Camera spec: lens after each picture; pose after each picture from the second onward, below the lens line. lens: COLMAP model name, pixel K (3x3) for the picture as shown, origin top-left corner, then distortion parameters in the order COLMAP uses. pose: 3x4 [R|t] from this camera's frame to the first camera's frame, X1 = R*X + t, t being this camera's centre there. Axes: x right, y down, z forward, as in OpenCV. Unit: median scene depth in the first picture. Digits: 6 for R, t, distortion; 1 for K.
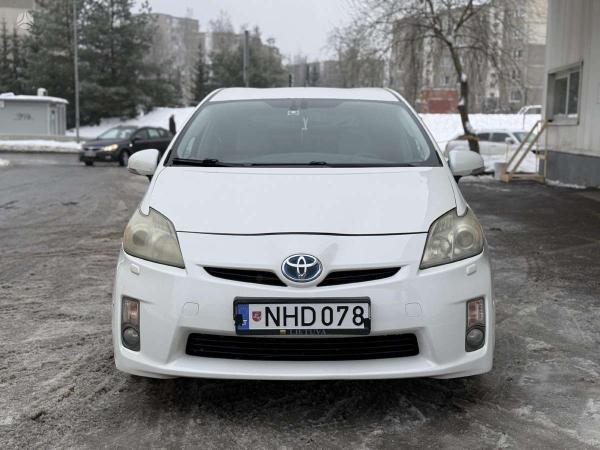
lens RADIAL K [[833.5, 0, 300.0], [0, 833.5, 225.0], [0, 0, 1]] dist [0.115019, -0.082165]
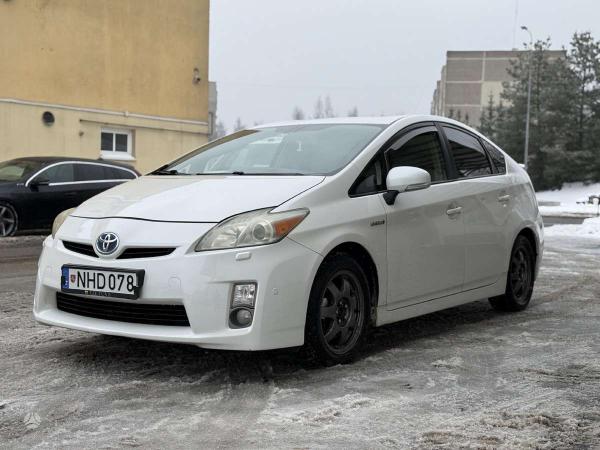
lens RADIAL K [[833.5, 0, 300.0], [0, 833.5, 225.0], [0, 0, 1]] dist [0.115019, -0.082165]
pose [[0.833183, 0.031963, -0.552073, 0.931378], [-0.076680, 0.995362, -0.058097, 0.074803], [0.547656, 0.090738, 0.831769, 0.112194]]
